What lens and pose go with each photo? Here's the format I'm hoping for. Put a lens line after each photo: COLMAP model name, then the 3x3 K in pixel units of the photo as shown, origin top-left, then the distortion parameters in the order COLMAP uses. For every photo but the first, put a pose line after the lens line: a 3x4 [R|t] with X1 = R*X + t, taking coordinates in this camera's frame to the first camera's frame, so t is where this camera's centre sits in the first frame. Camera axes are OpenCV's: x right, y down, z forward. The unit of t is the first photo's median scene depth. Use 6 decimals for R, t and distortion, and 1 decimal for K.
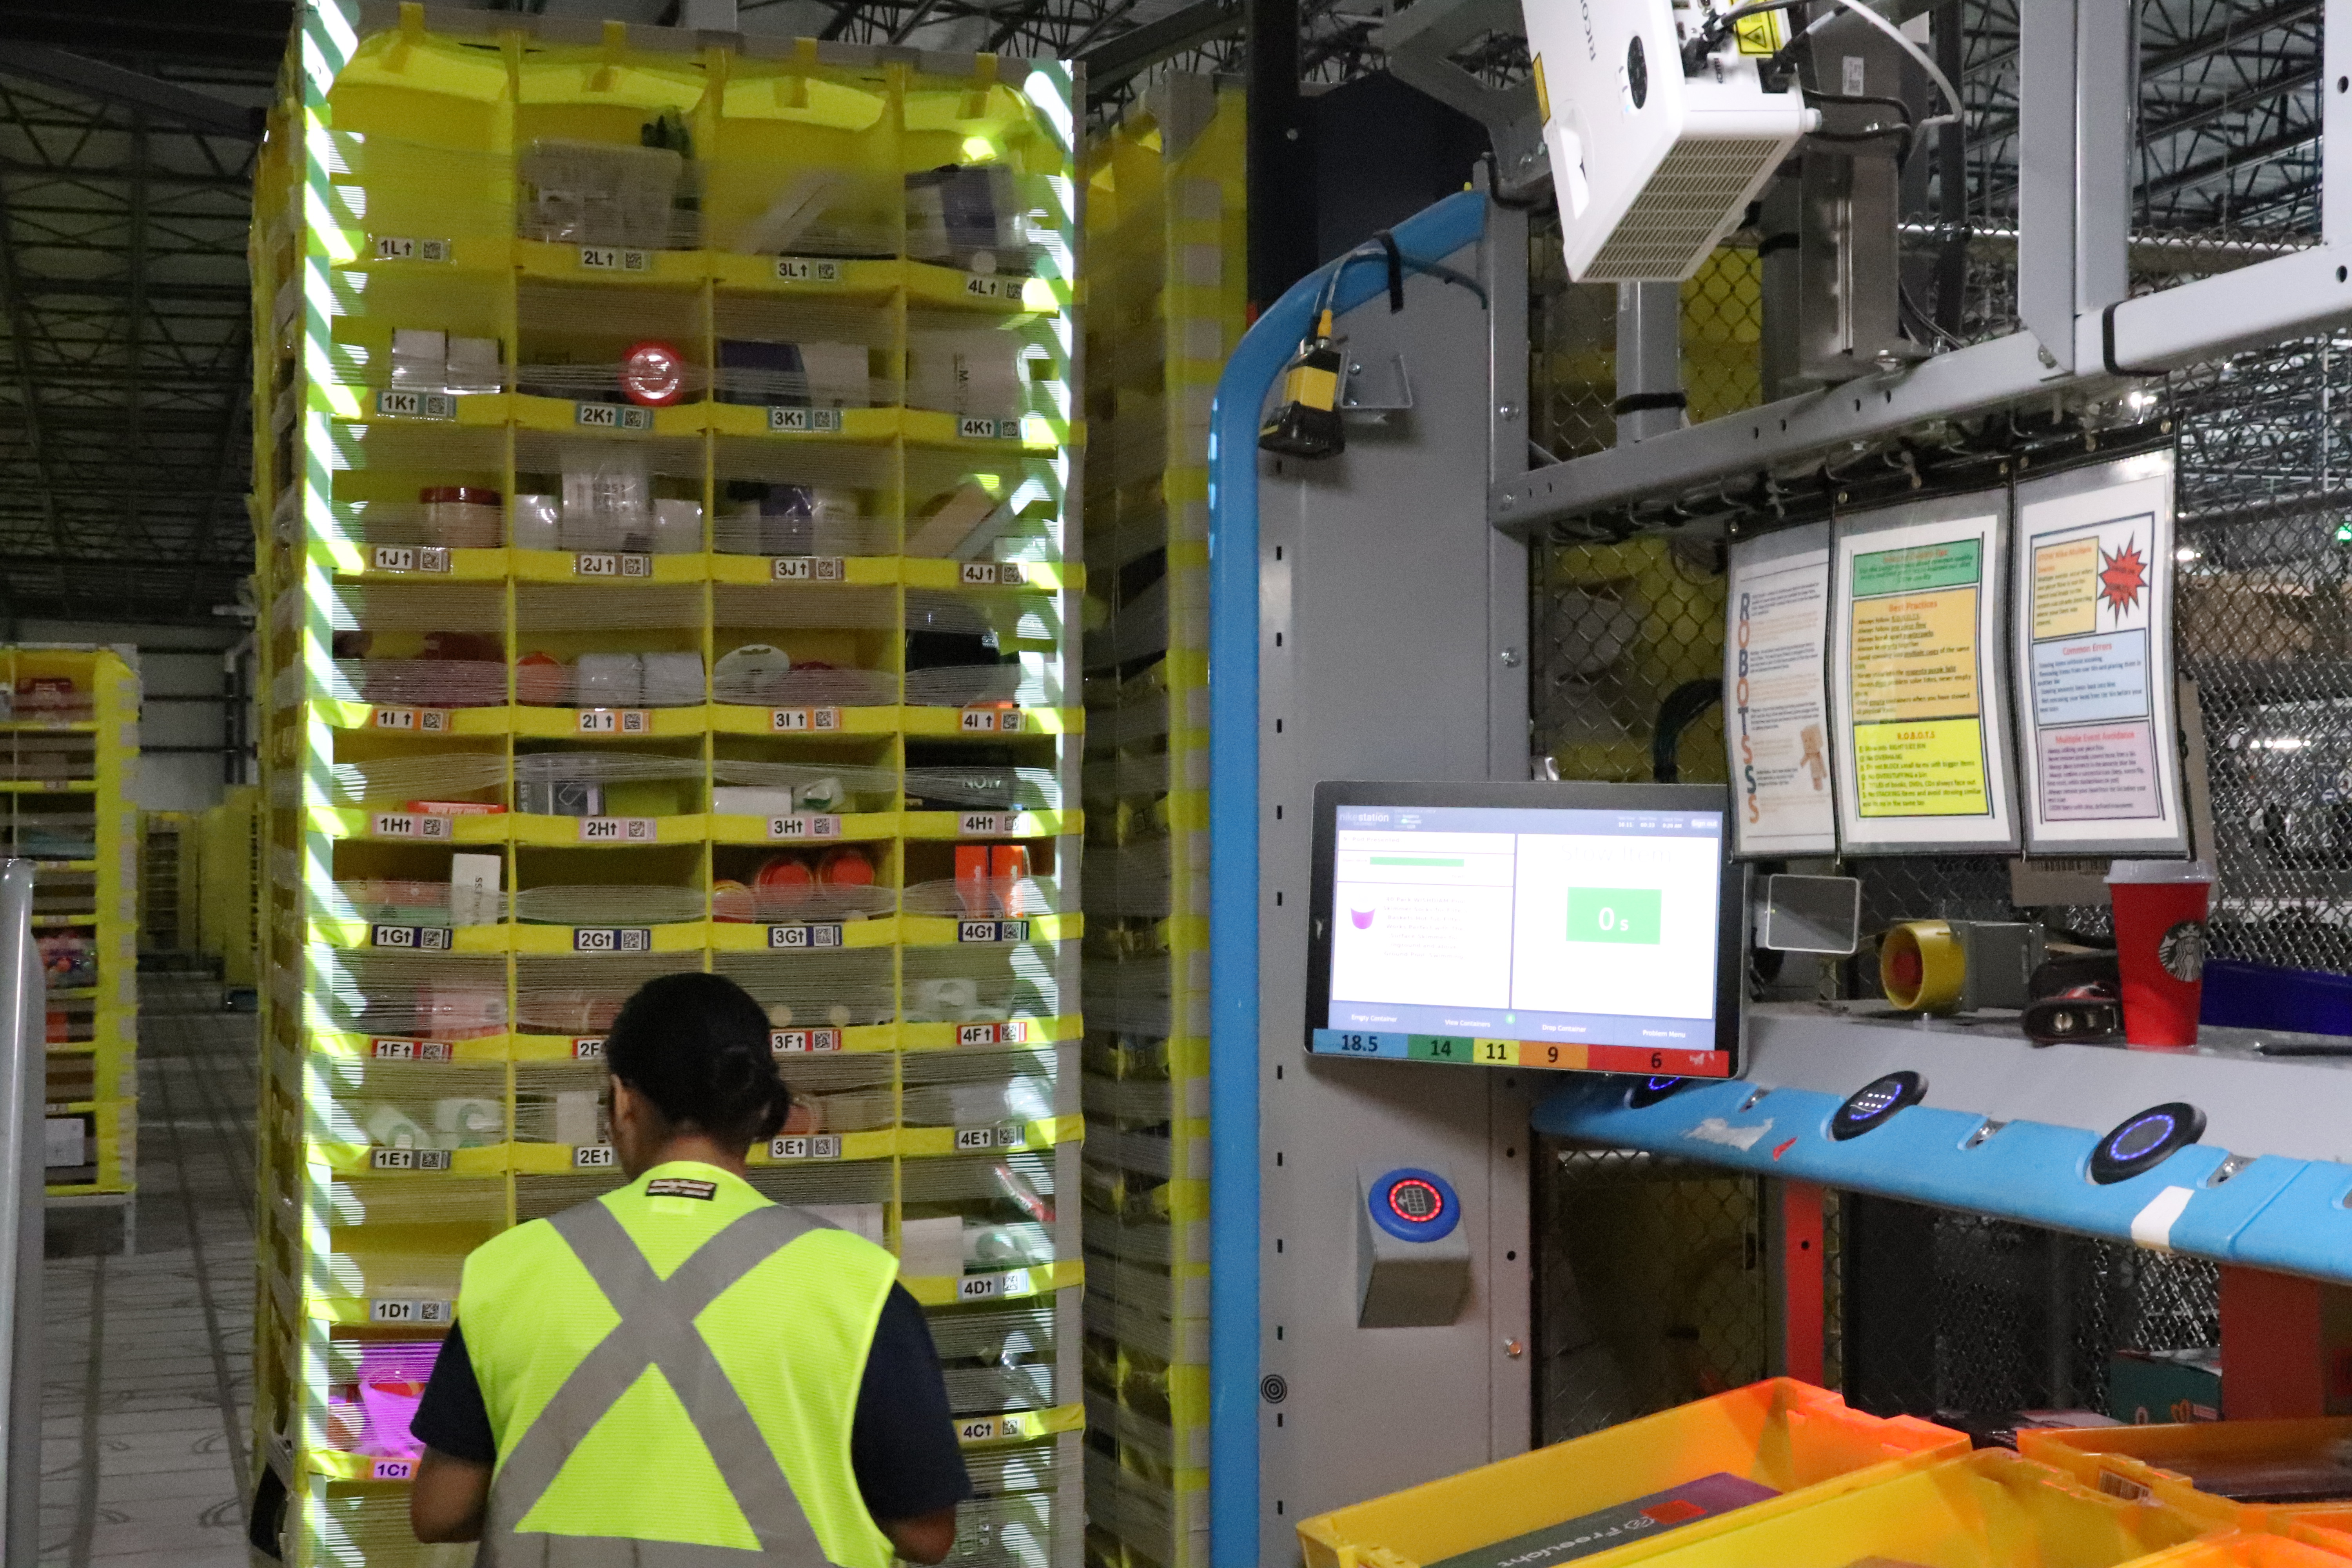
lens RADIAL K [[3339.3, 0, 1176.0], [0, 3339.3, 784.0], [0, 0, 1]] dist [0.038158, 0.011670]
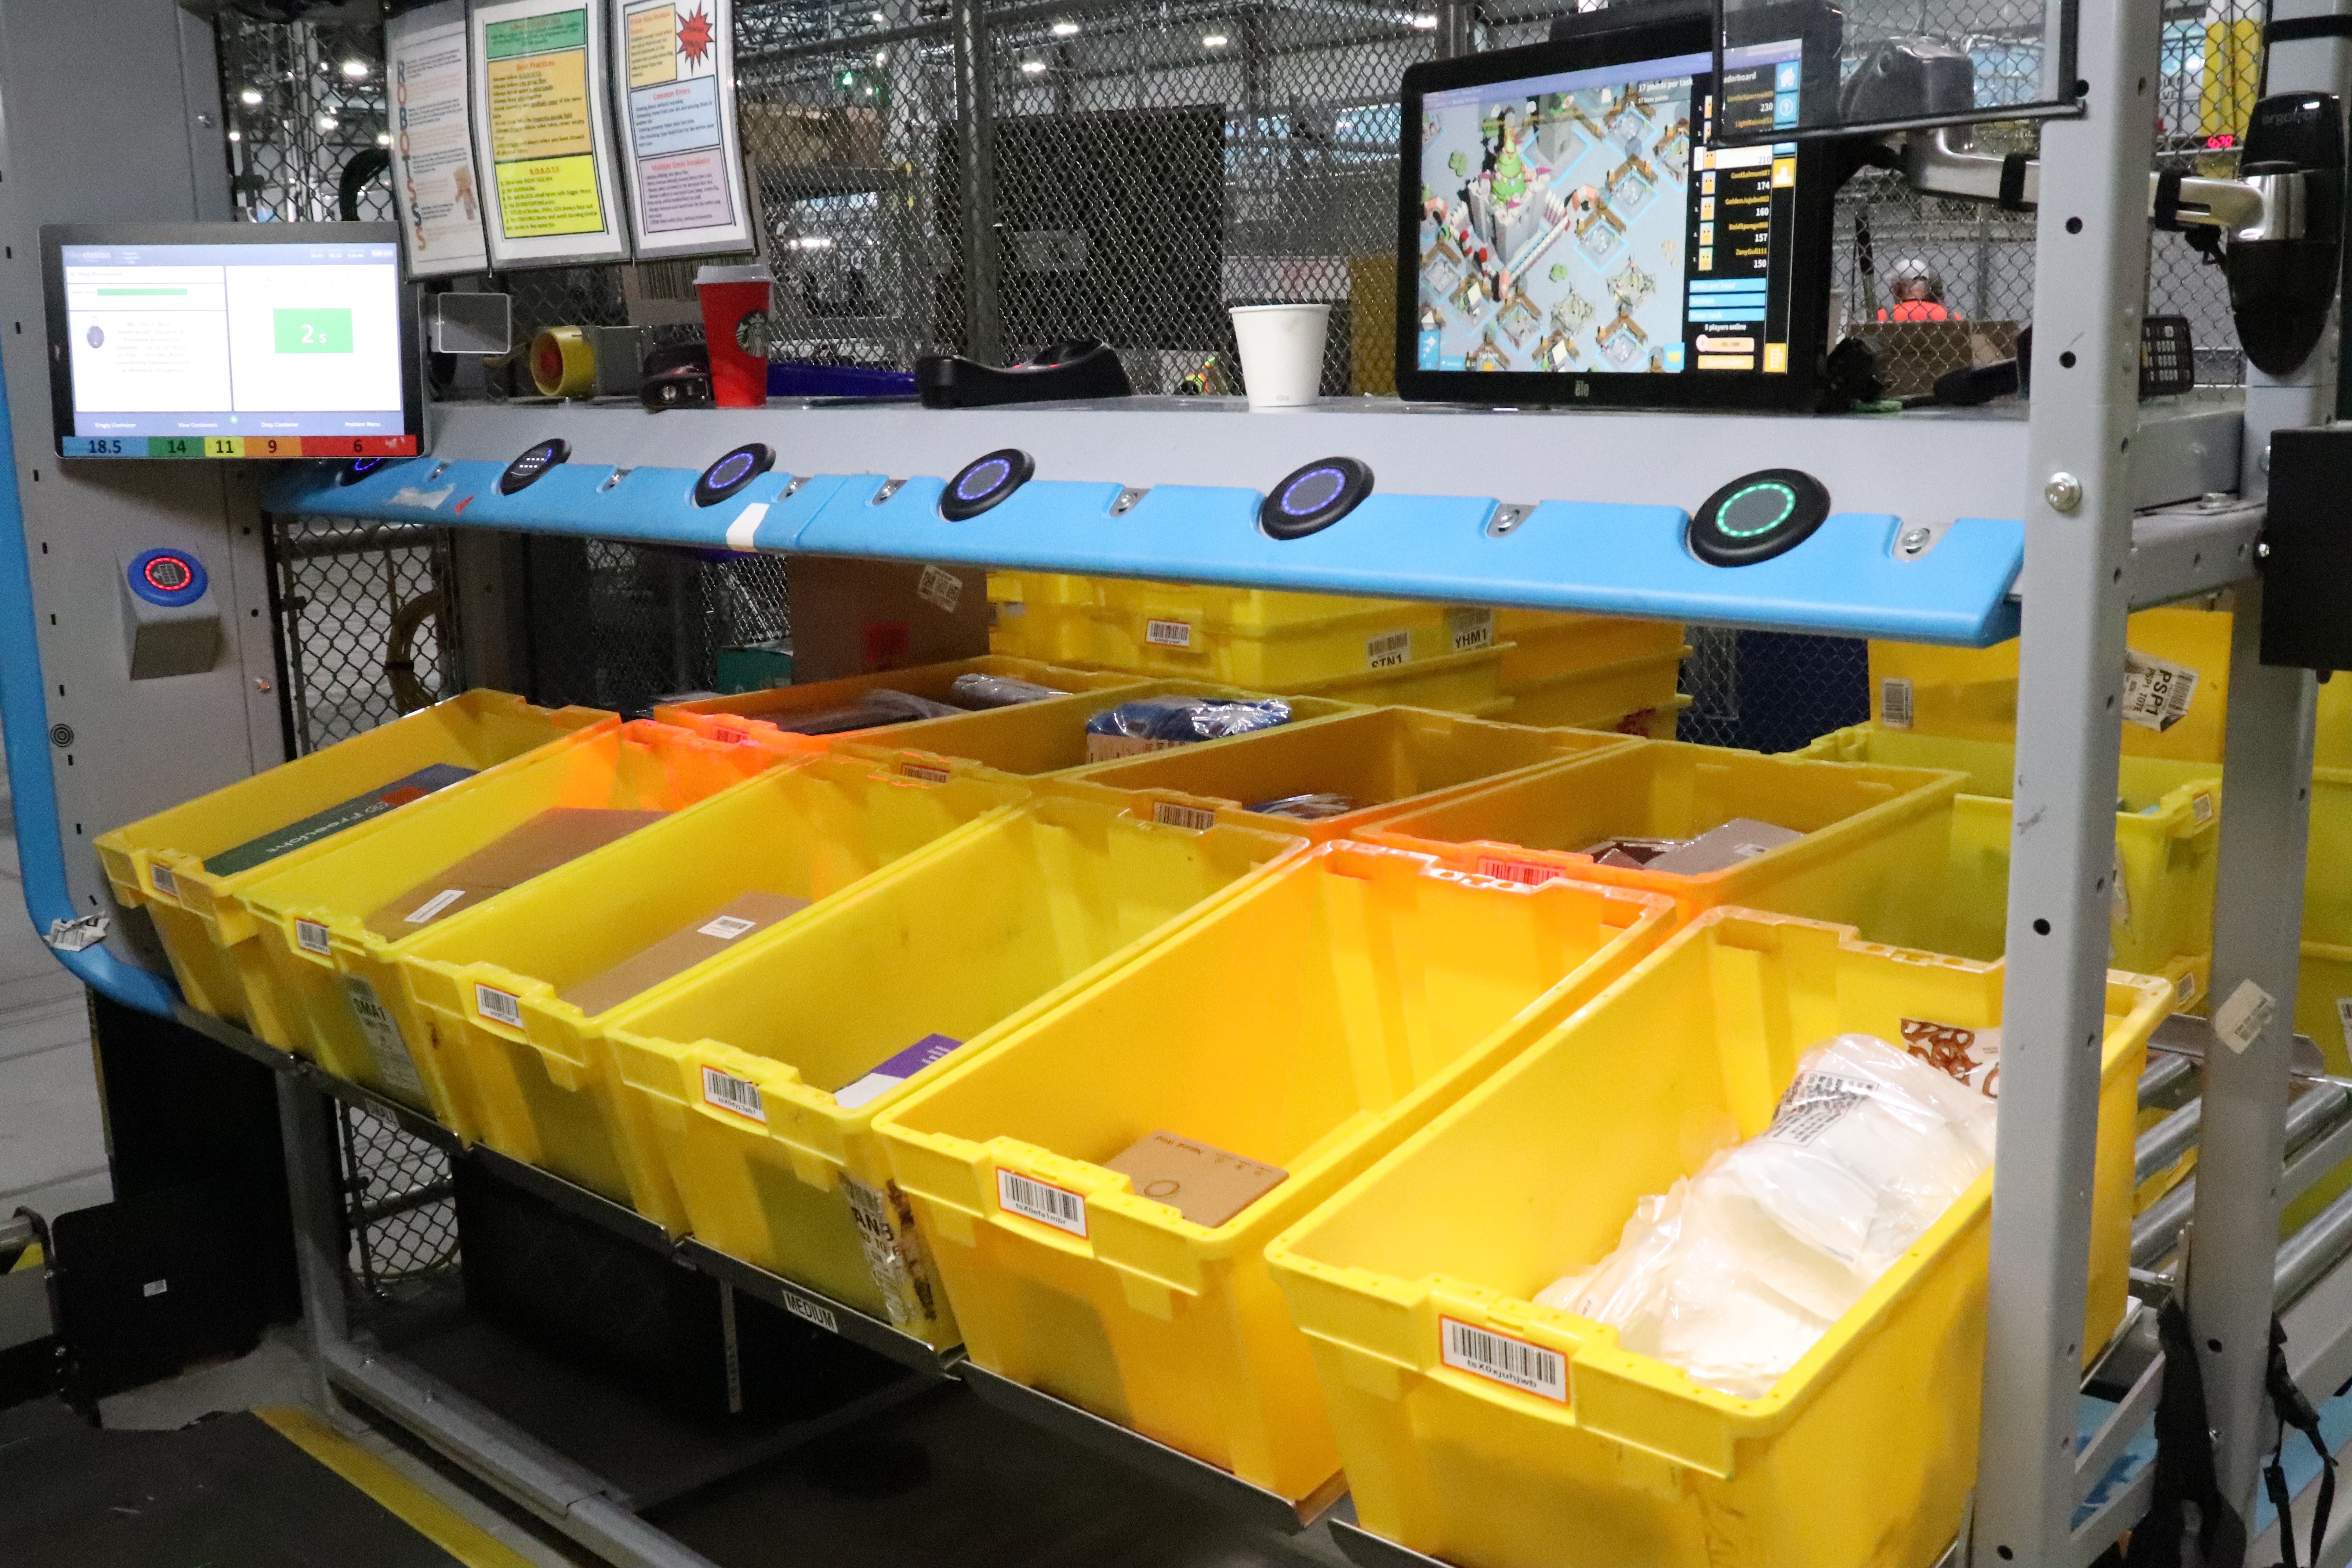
lens RADIAL K [[2255.5, 0, 1176.0], [0, 2255.5, 784.0], [0, 0, 1]] dist [0.002084, 0.025178]
pose [[0.888840, -0.098408, 0.447525, 0.023953], [0.010149, 0.980654, 0.195483, 0.046601], [-0.458105, -0.169212, 0.872644, 0.086846]]
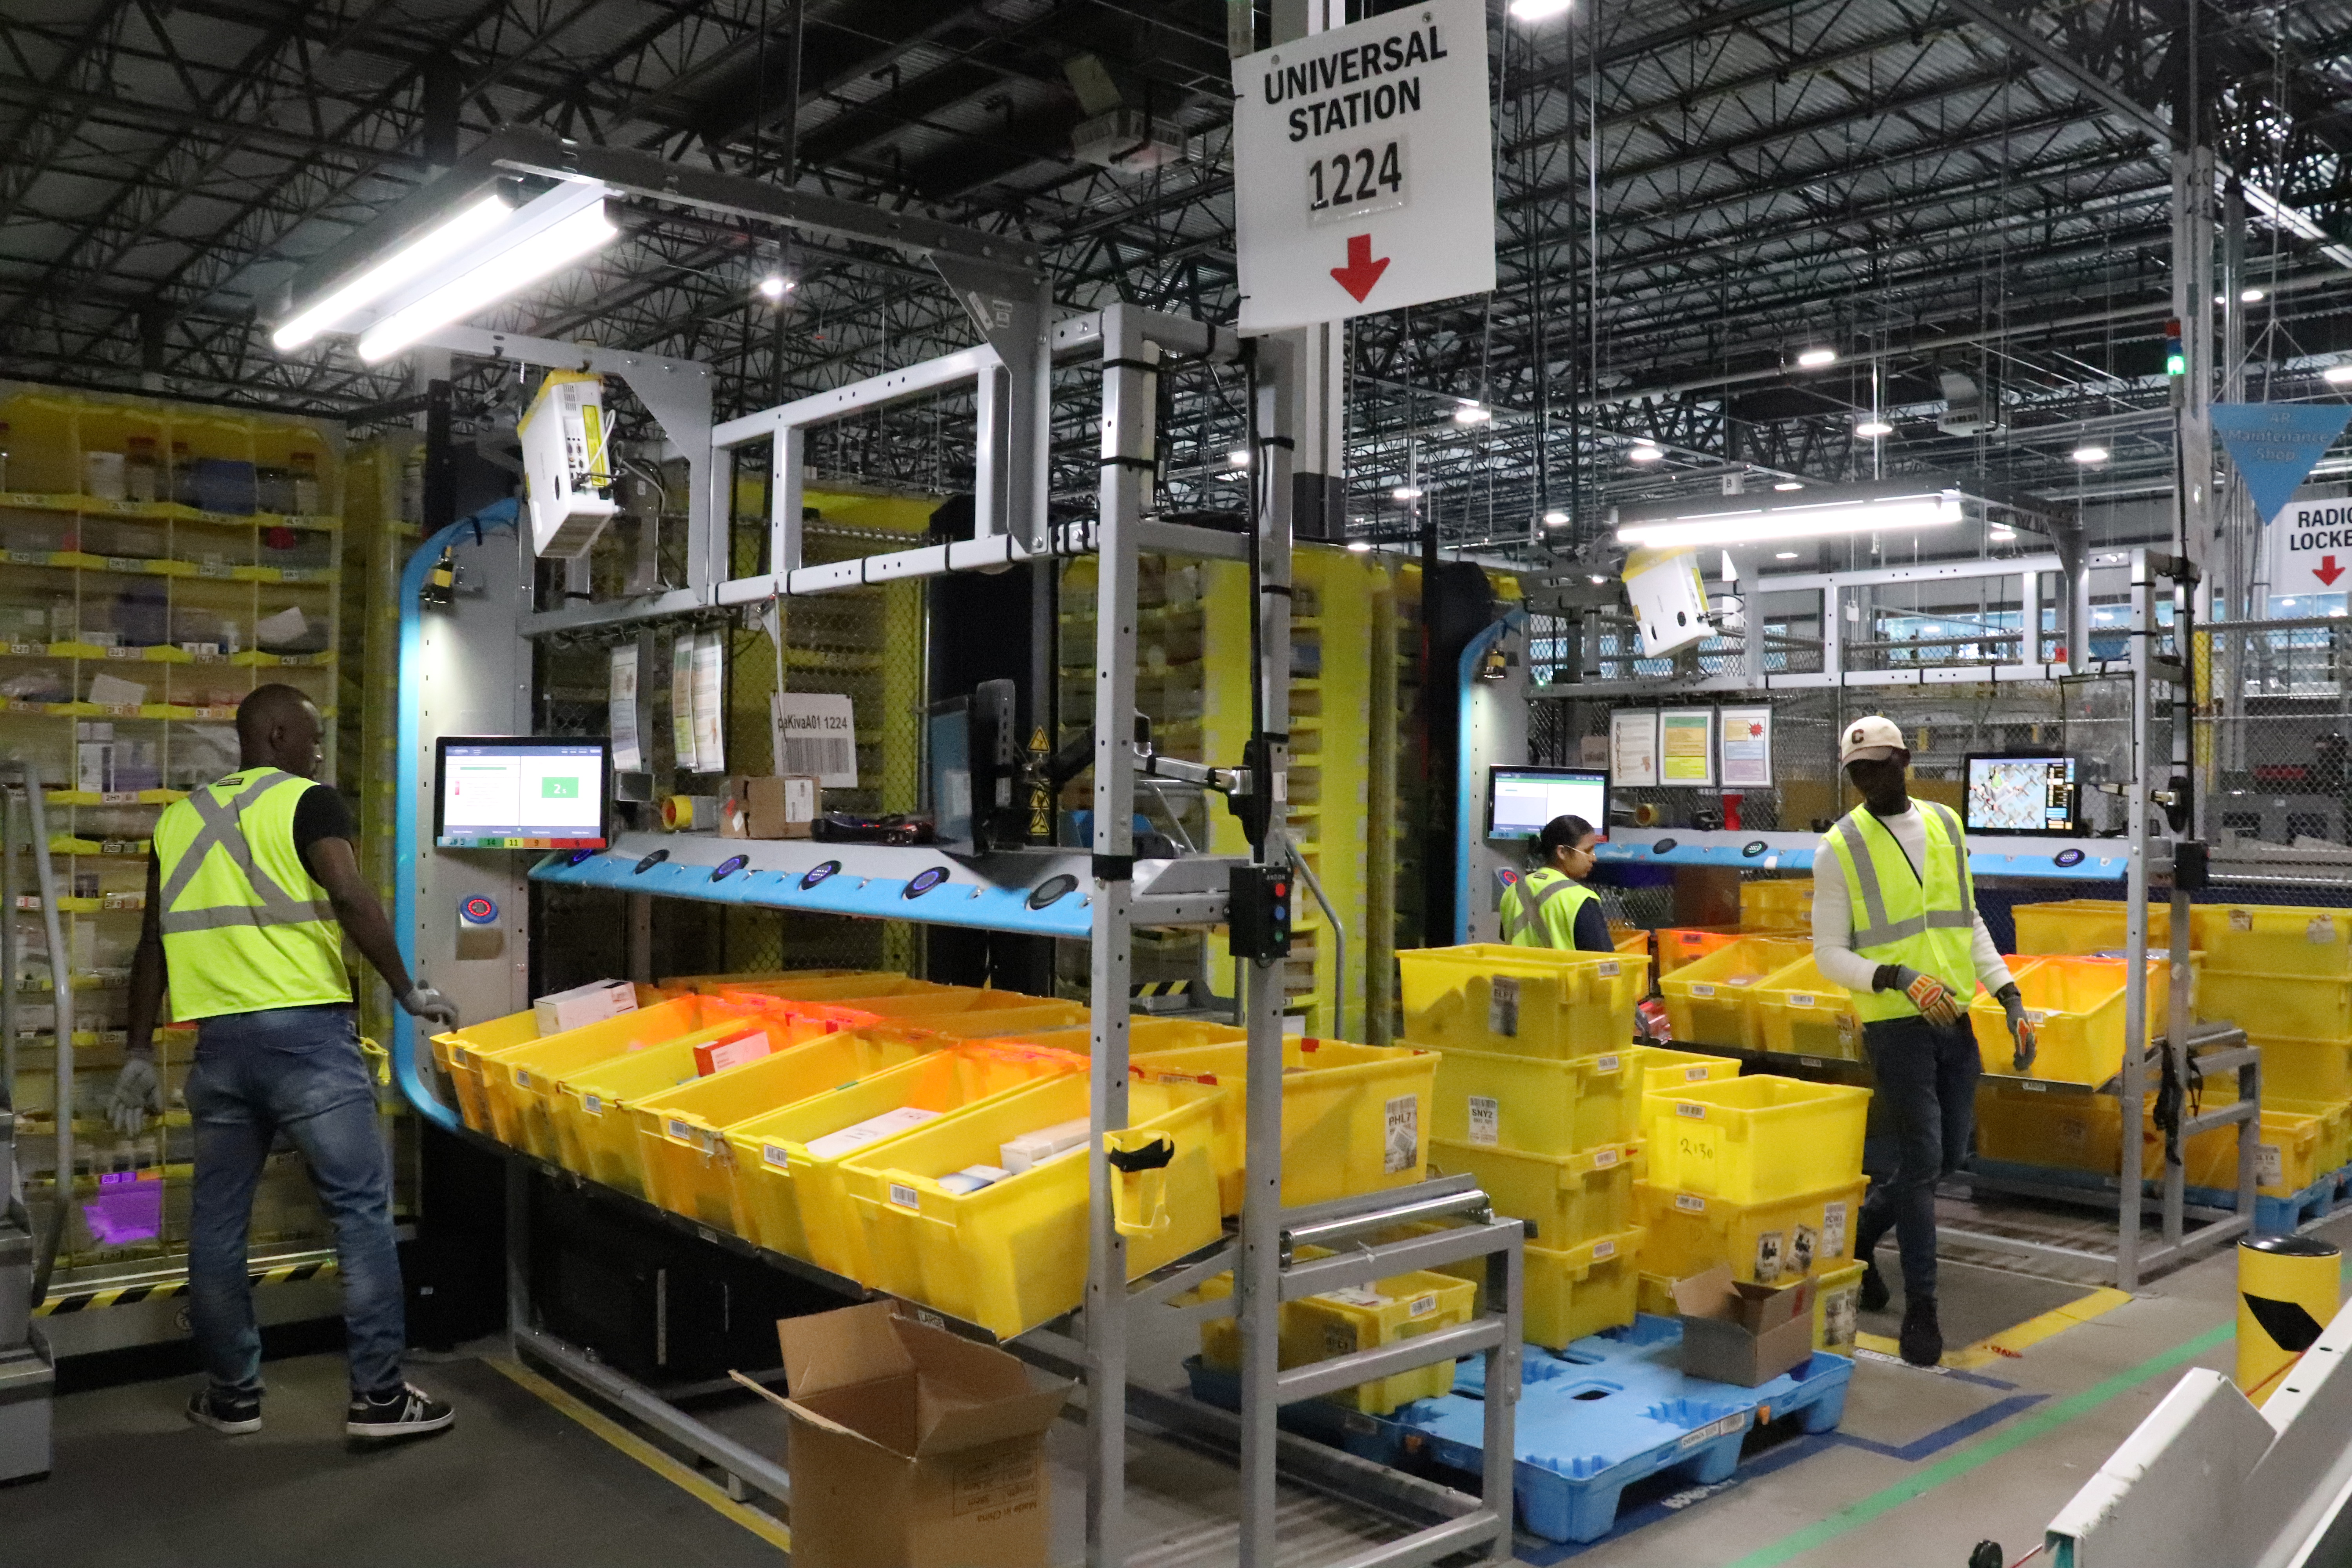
lens RADIAL K [[1880.4, 0, 1176.0], [0, 1880.4, 784.0], [0, 0, 1]] dist [-0.001757, -0.000141]
pose [[0.925721, 0.019054, 0.377726, 0.022483], [-0.020814, 0.999783, 0.000578, 0.024001], [-0.377633, -0.008398, 0.925917, -0.578843]]
